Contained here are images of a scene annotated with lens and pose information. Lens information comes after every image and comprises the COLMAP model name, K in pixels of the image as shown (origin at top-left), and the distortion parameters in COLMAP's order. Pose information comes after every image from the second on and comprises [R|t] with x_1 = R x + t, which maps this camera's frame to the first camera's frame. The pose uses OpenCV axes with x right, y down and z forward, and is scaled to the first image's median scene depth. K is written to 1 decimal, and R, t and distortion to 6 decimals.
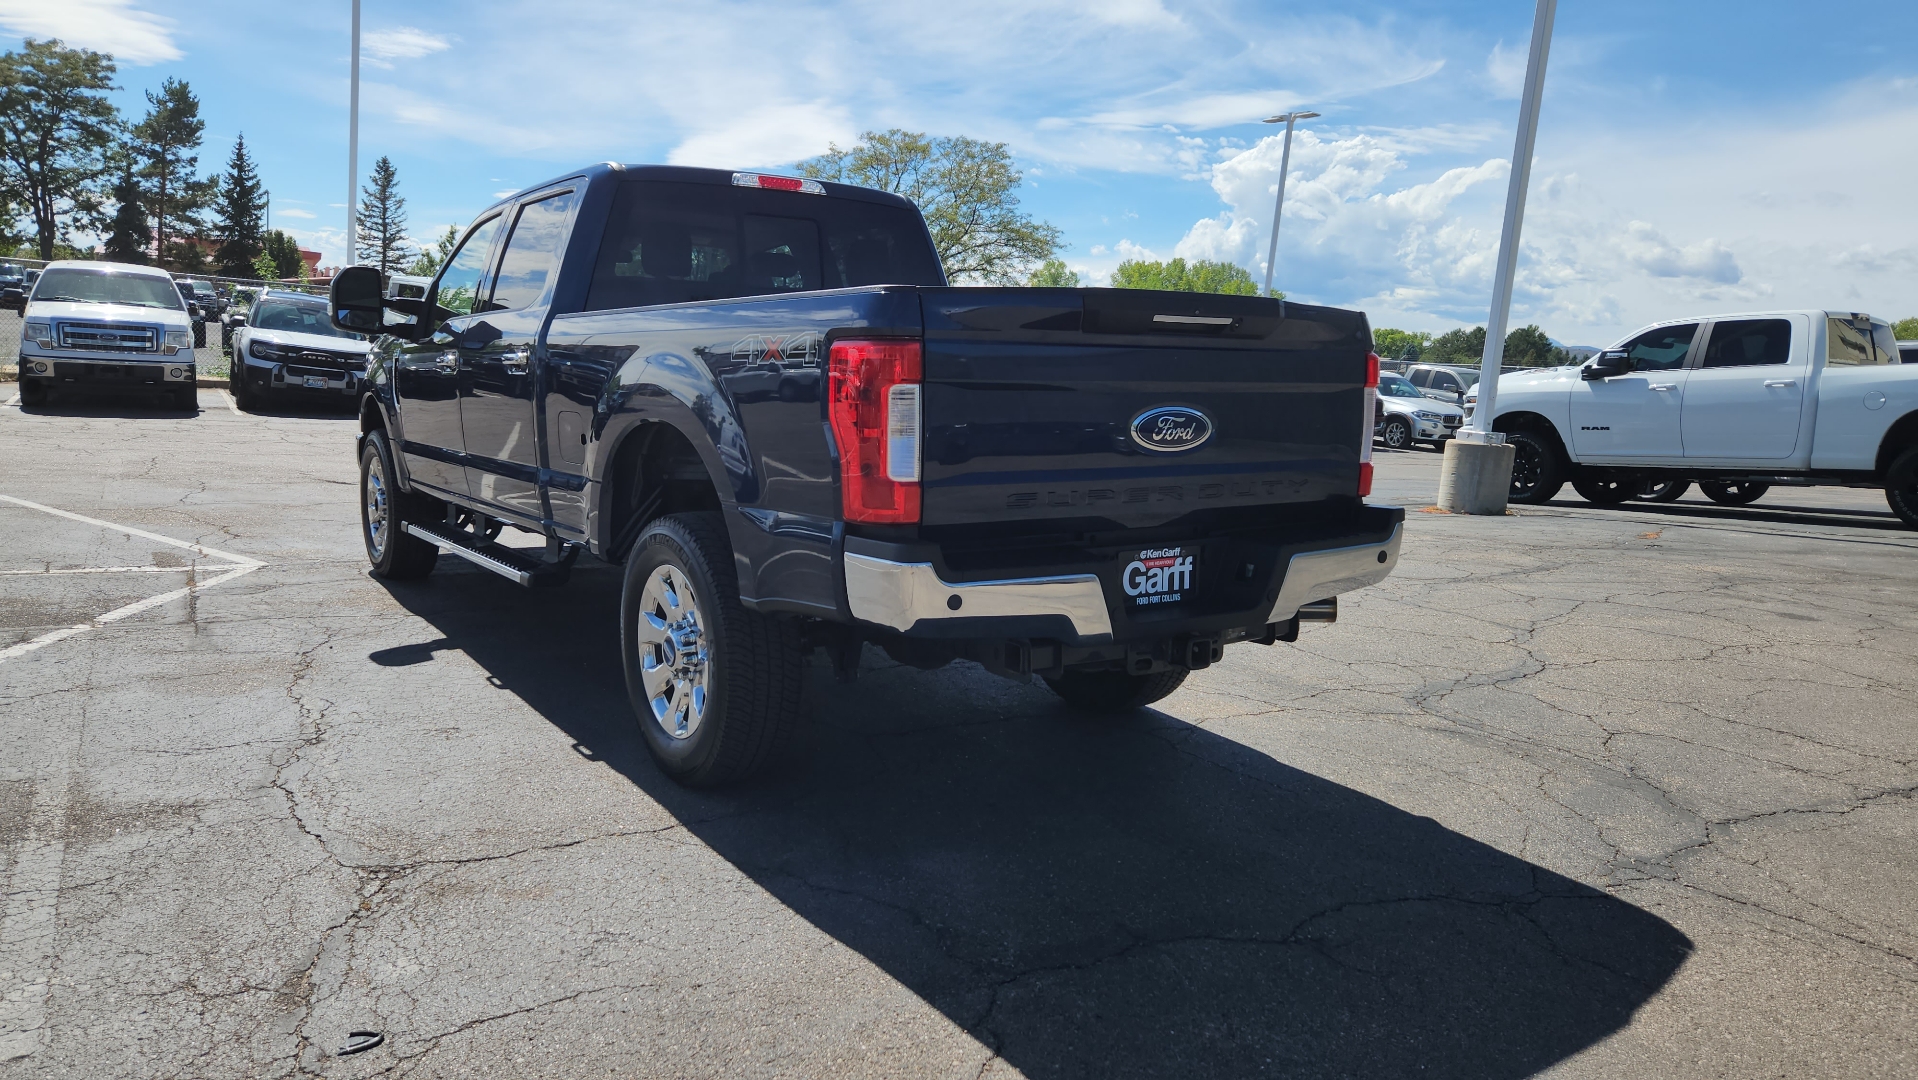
lens RADIAL K [[1280.6, 0, 920.9], [0, 1280.6, 529.5], [0, 0, 1]] dist [0.070768, -0.055394]
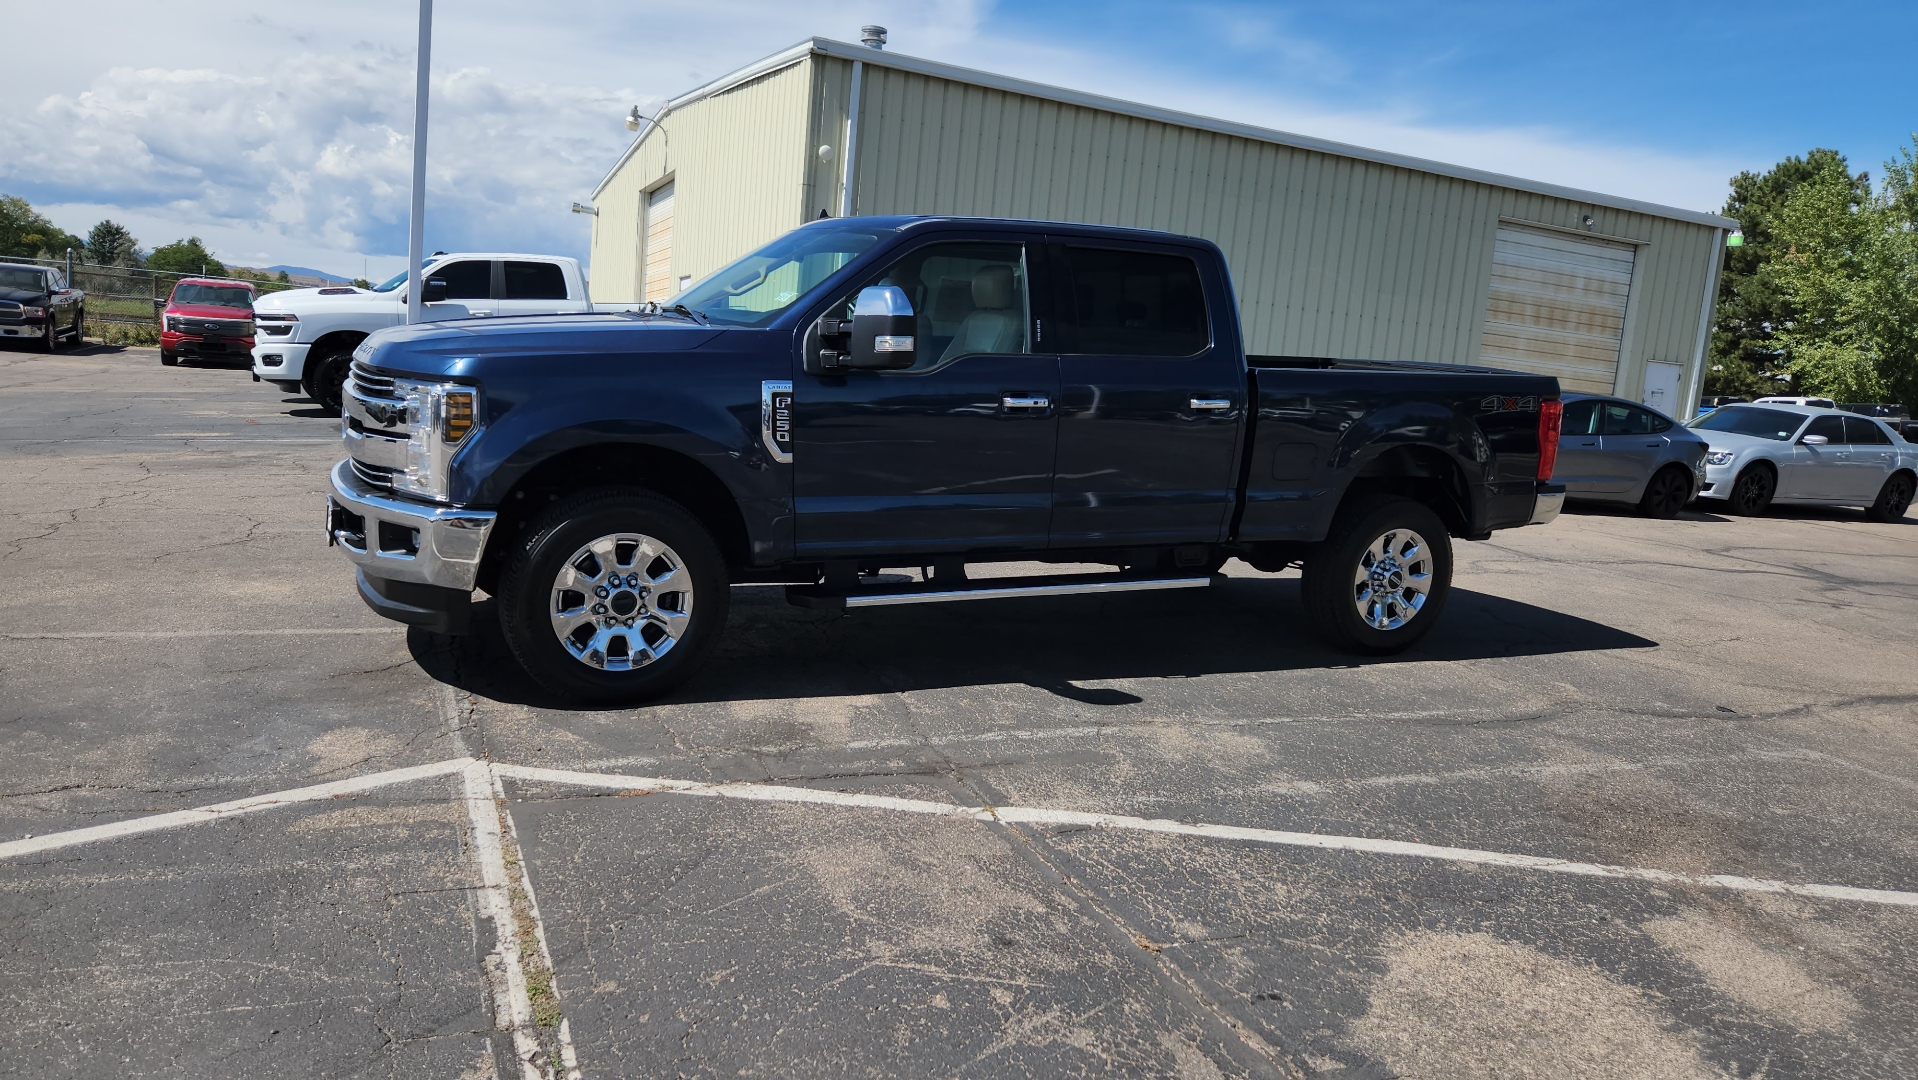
lens RADIAL K [[1282.8, 0, 924.2], [0, 1282.8, 538.9], [0, 0, 1]] dist [0.063058, -0.047330]
pose [[0.138920, -0.185650, 0.972746, -0.157881], [0.062165, 0.981968, 0.178532, -0.024381], [-0.988351, 0.035669, 0.147956, 0.110849]]
